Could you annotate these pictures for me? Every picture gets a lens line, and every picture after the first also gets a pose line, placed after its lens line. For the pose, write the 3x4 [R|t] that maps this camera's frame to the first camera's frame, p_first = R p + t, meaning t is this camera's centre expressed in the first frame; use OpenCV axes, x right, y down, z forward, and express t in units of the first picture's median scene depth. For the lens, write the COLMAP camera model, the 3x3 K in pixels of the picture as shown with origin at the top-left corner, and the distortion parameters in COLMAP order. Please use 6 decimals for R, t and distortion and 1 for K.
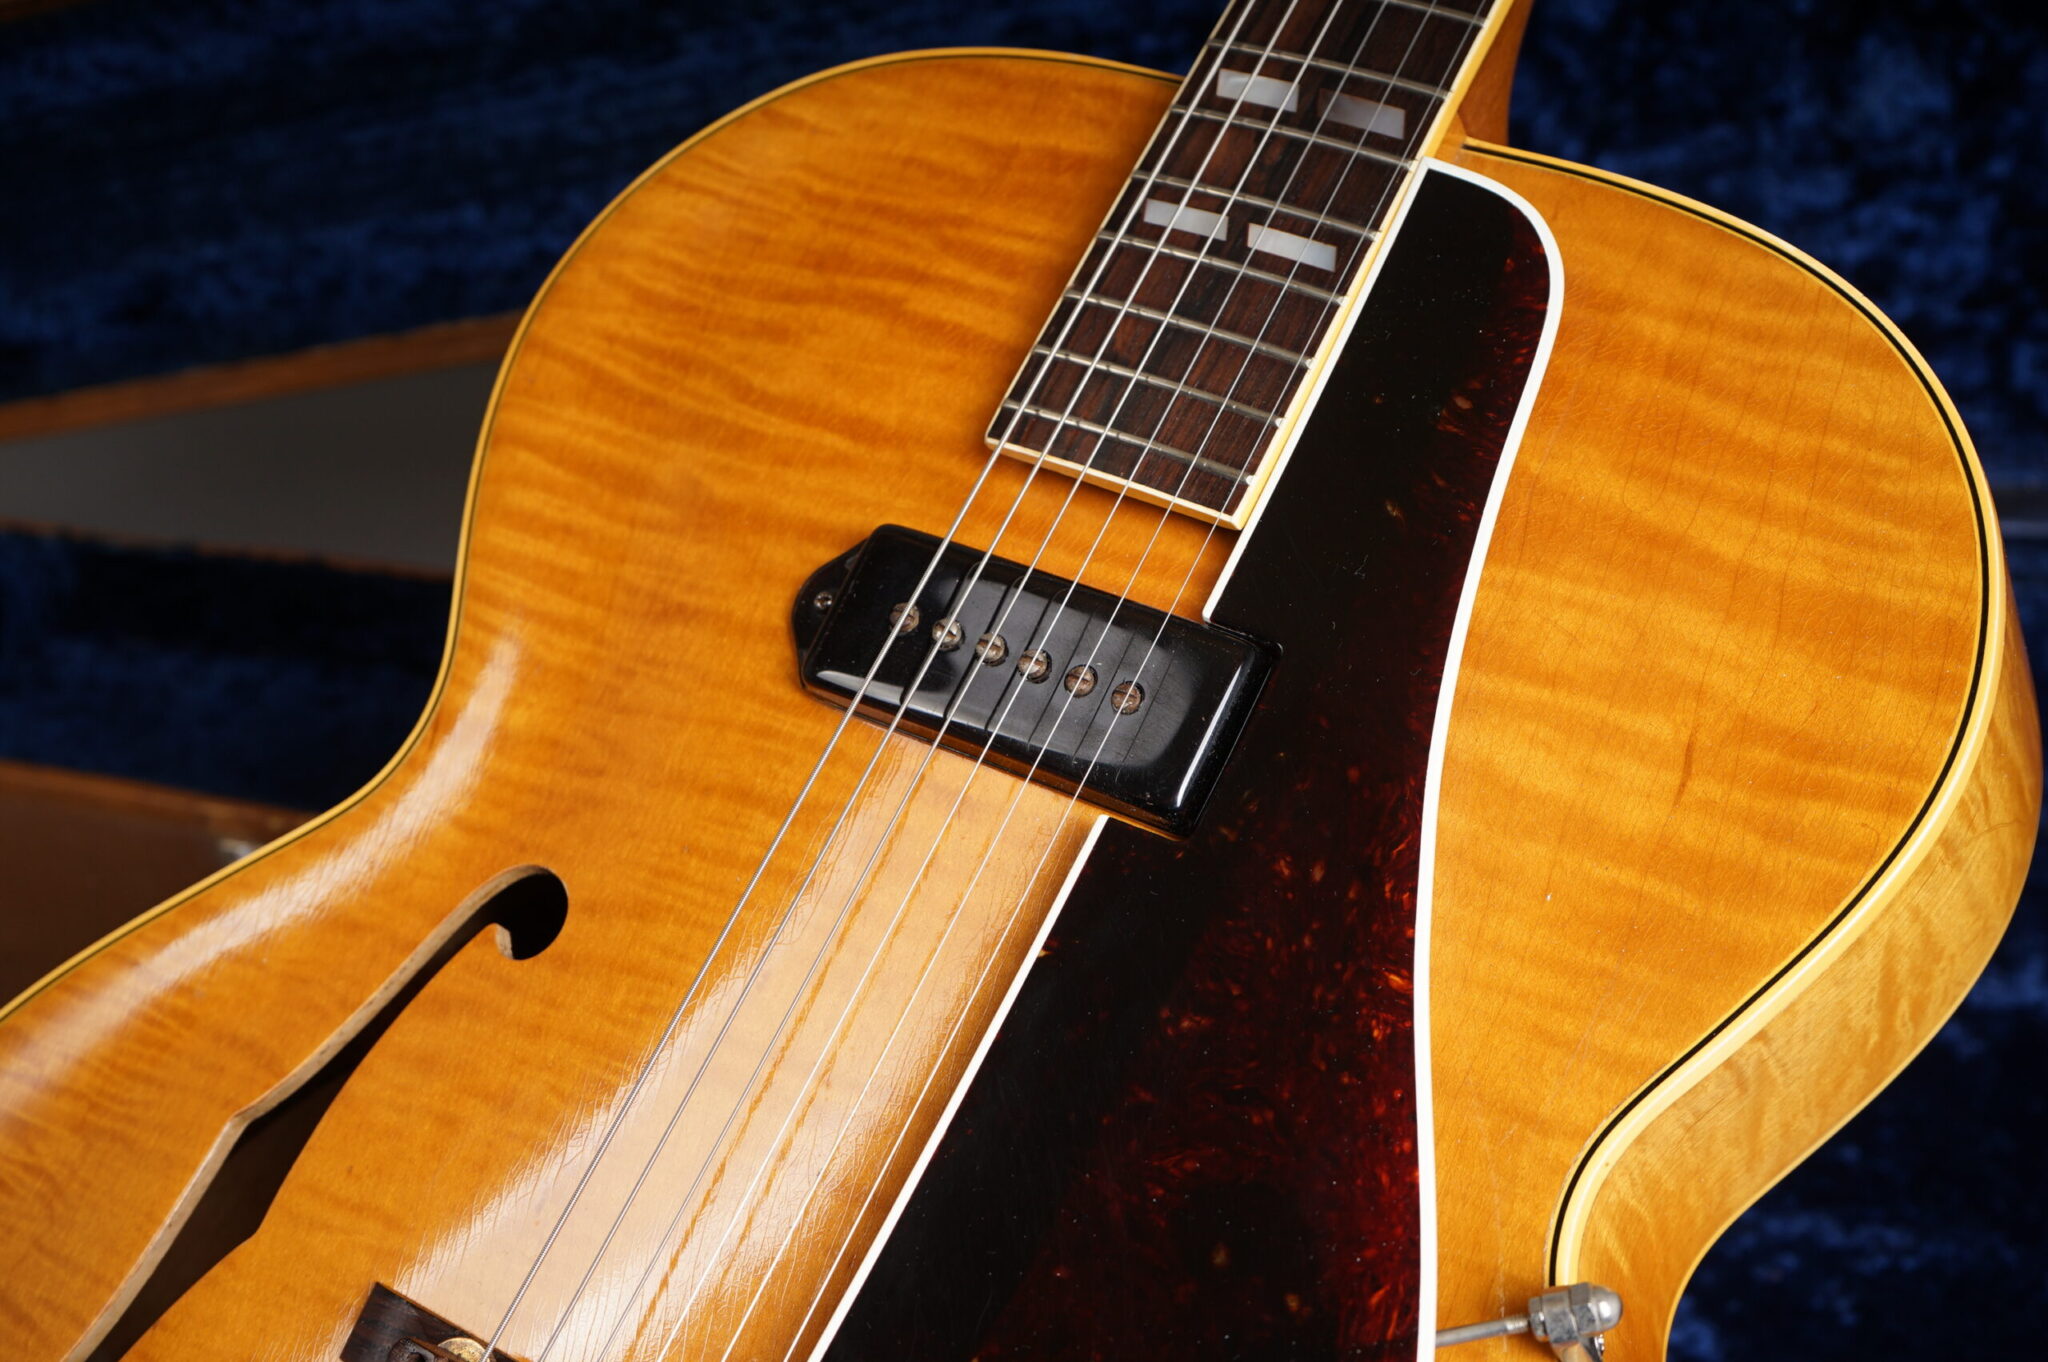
lens RADIAL K [[2843.3, 0, 1035.3], [0, 2843.3, 667.2], [0, 0, 1]] dist [-0.016370, 0.000000]
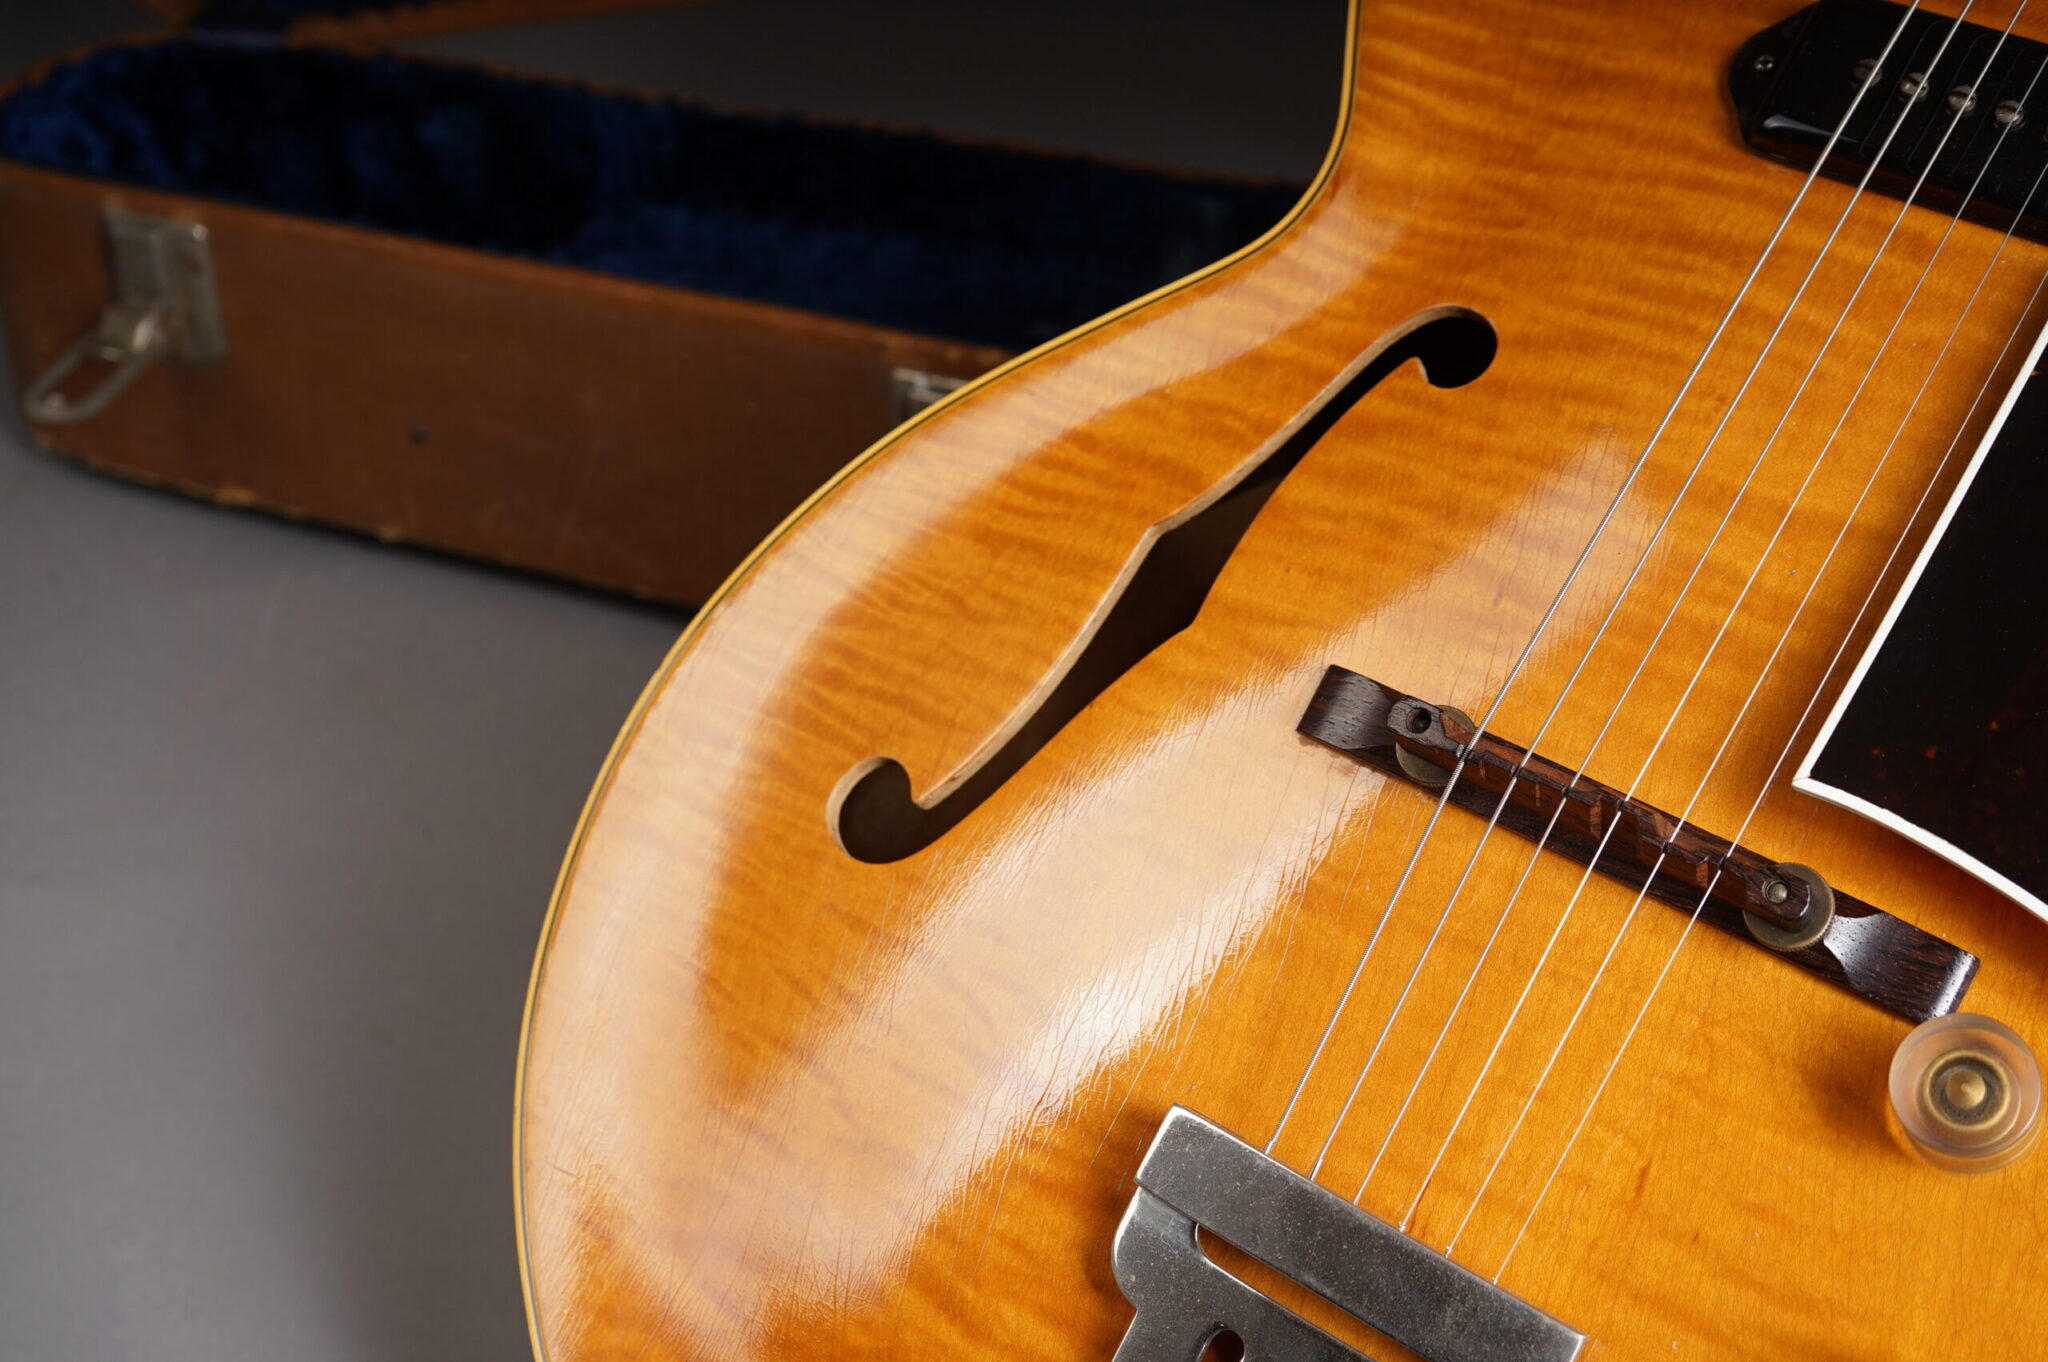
lens RADIAL K [[2843.3, 0, 1028.3], [0, 2843.3, 683.3], [0, 0, 1]] dist [-0.016370, 0.000000]
pose [[0.997232, 0.065490, -0.035215, -0.300880], [-0.062688, 0.995172, 0.075519, 0.145971], [0.039991, -0.073102, 0.996522, -0.077792]]
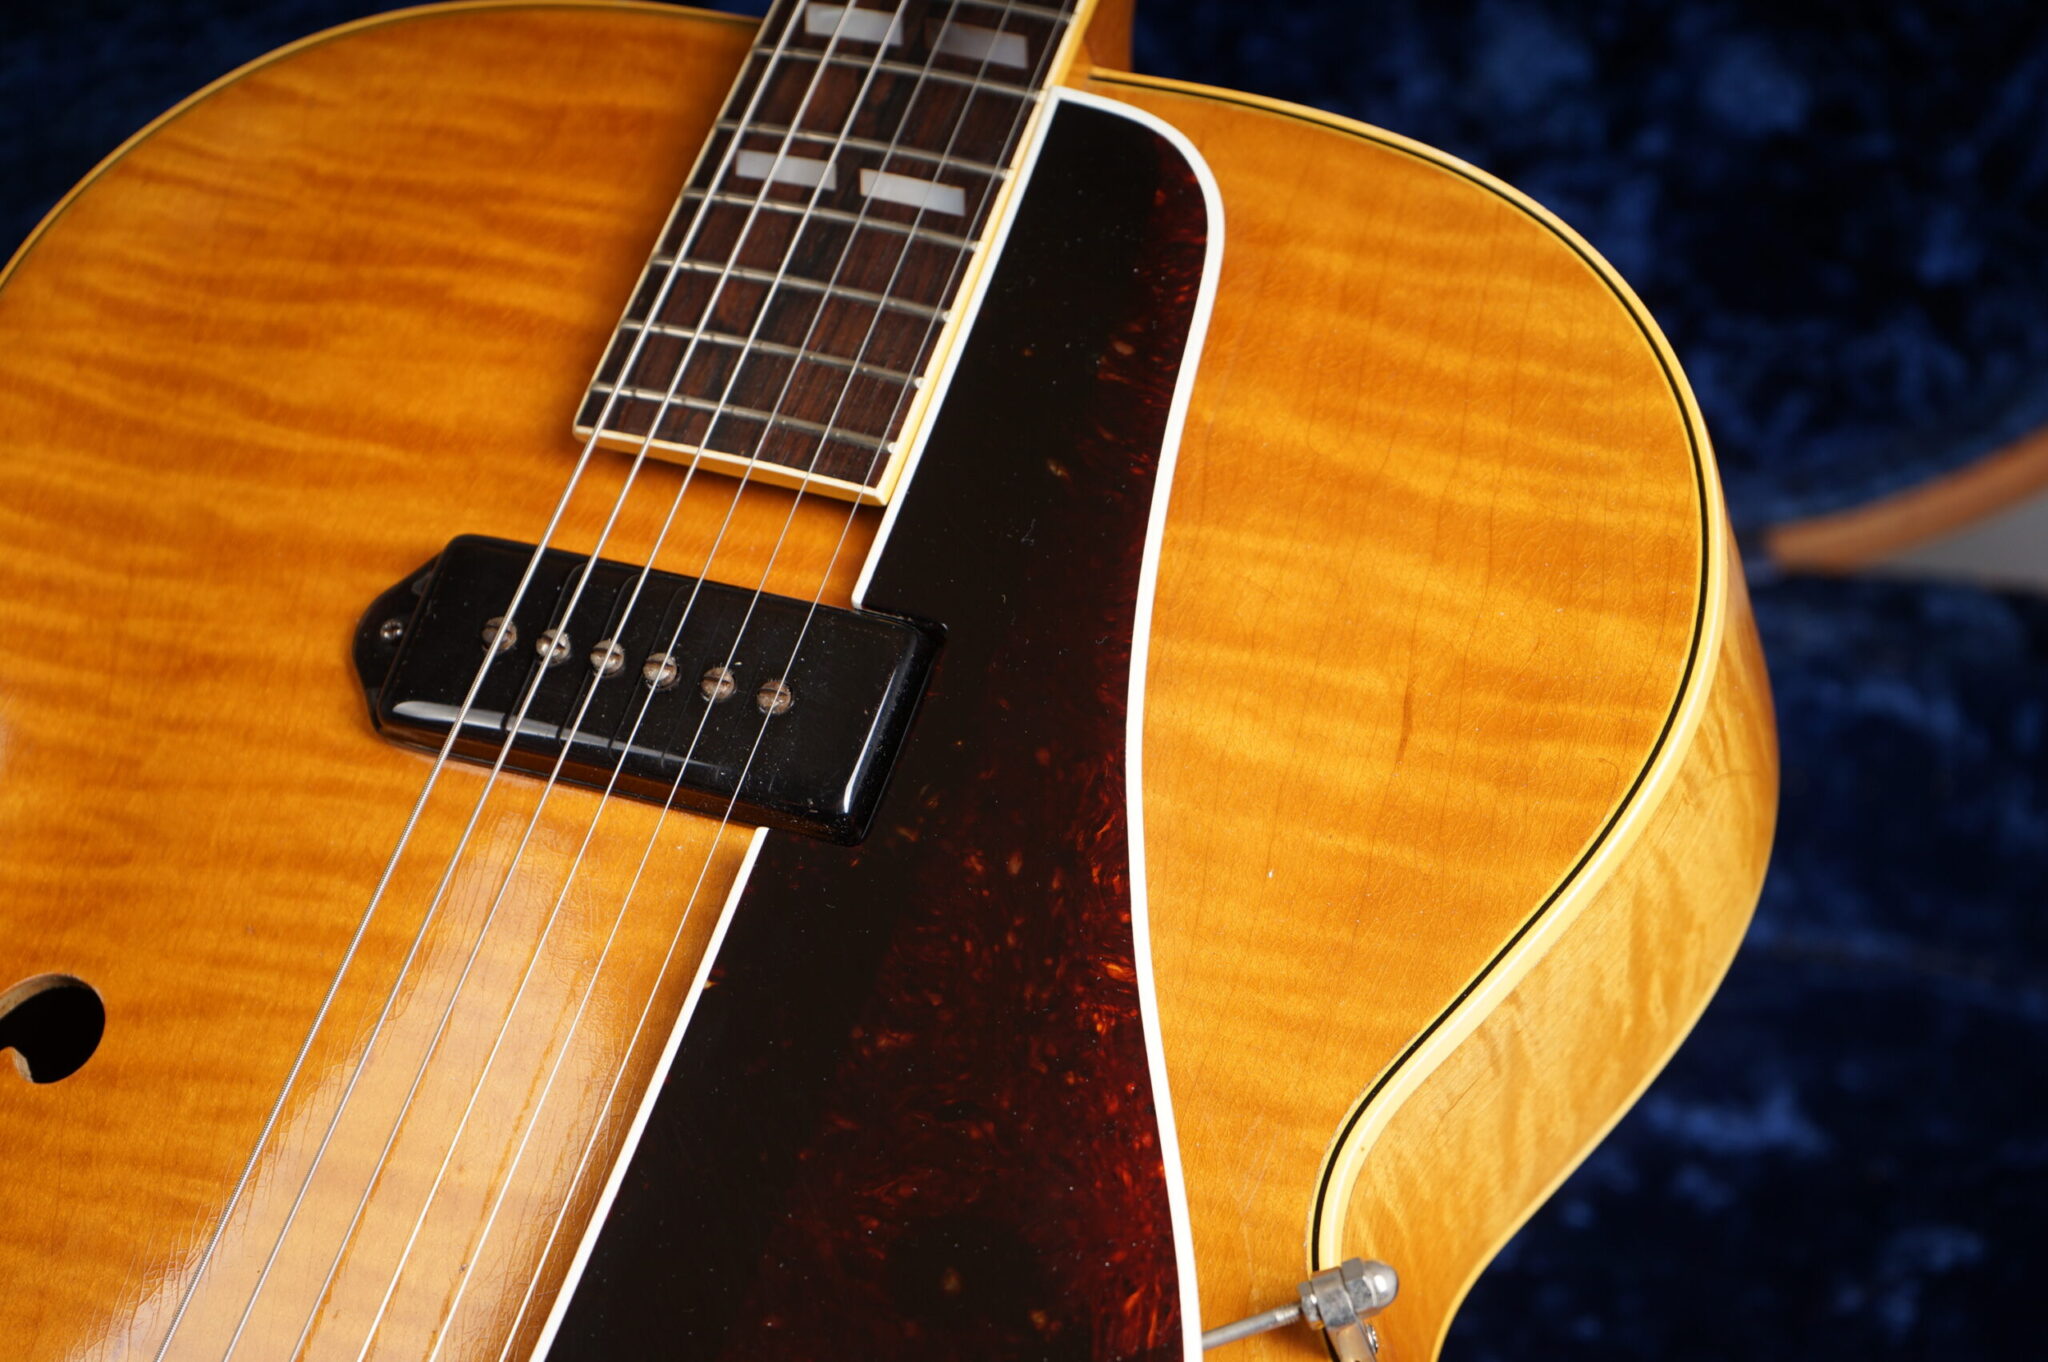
lens RADIAL K [[4206.1, 0, 1034.5], [0, 4206.1, 665.2], [0, 0, 1]] dist [-0.042688, 0.000000]
pose [[0.981830, -0.059743, 0.180111, -0.115133], [0.075706, 0.993662, -0.083094, 0.107924], [-0.174006, 0.095219, 0.980130, -0.267237]]
